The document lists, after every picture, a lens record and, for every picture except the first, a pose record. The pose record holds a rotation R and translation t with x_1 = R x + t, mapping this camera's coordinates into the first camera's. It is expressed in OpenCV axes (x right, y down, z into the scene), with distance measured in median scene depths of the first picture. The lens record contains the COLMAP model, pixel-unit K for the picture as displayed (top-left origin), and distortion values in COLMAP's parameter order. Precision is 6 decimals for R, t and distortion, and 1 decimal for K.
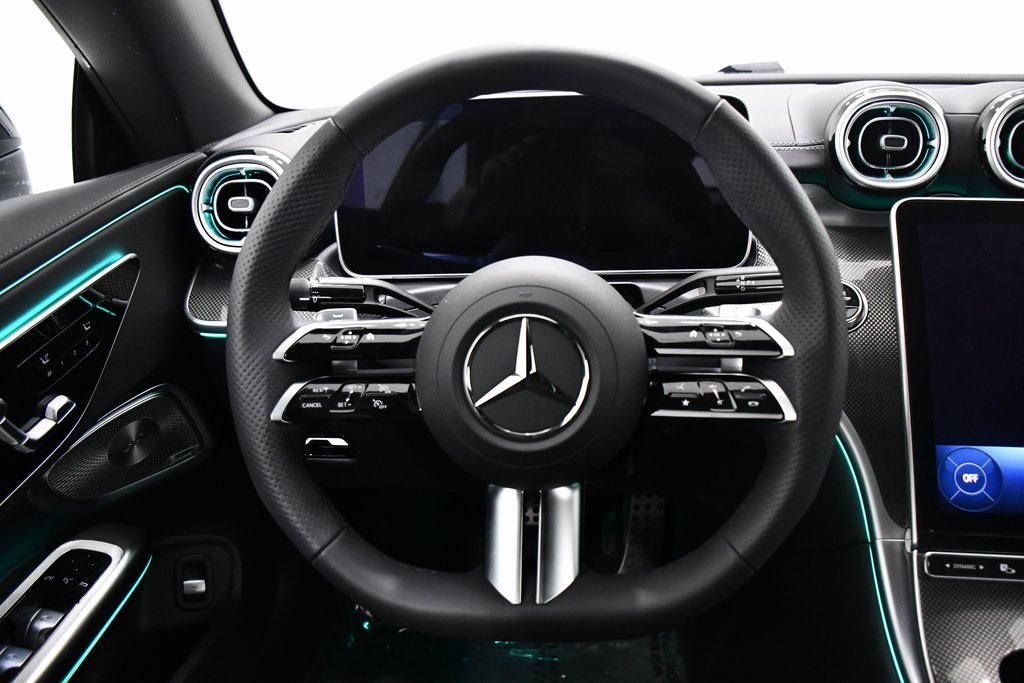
lens RADIAL K [[835.8, 0, 511.3], [0, 835.8, 371.2], [0, 0, 1]] dist [-0.175921, 0.144373]
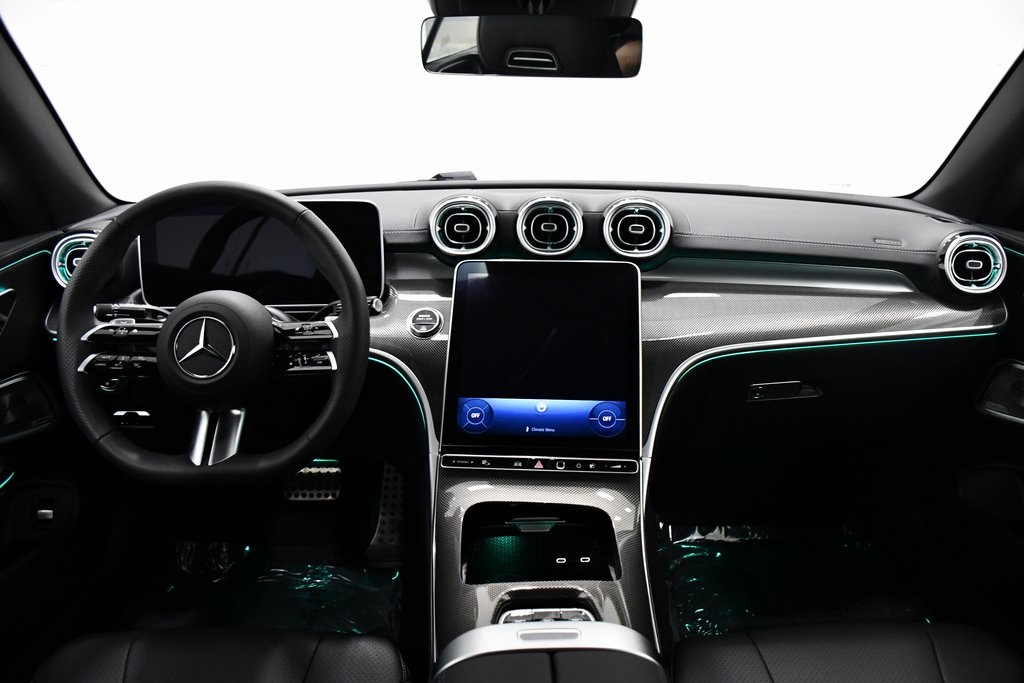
lens RADIAL K [[835.8, 0, 511.3], [0, 835.8, 371.2], [0, 0, 1]] dist [-0.175921, 0.144373]
pose [[0.995206, 0.007731, 0.097494, 0.471160], [0.000979, 0.996033, -0.088977, 0.200073], [-0.097795, 0.088645, 0.991251, -0.844741]]
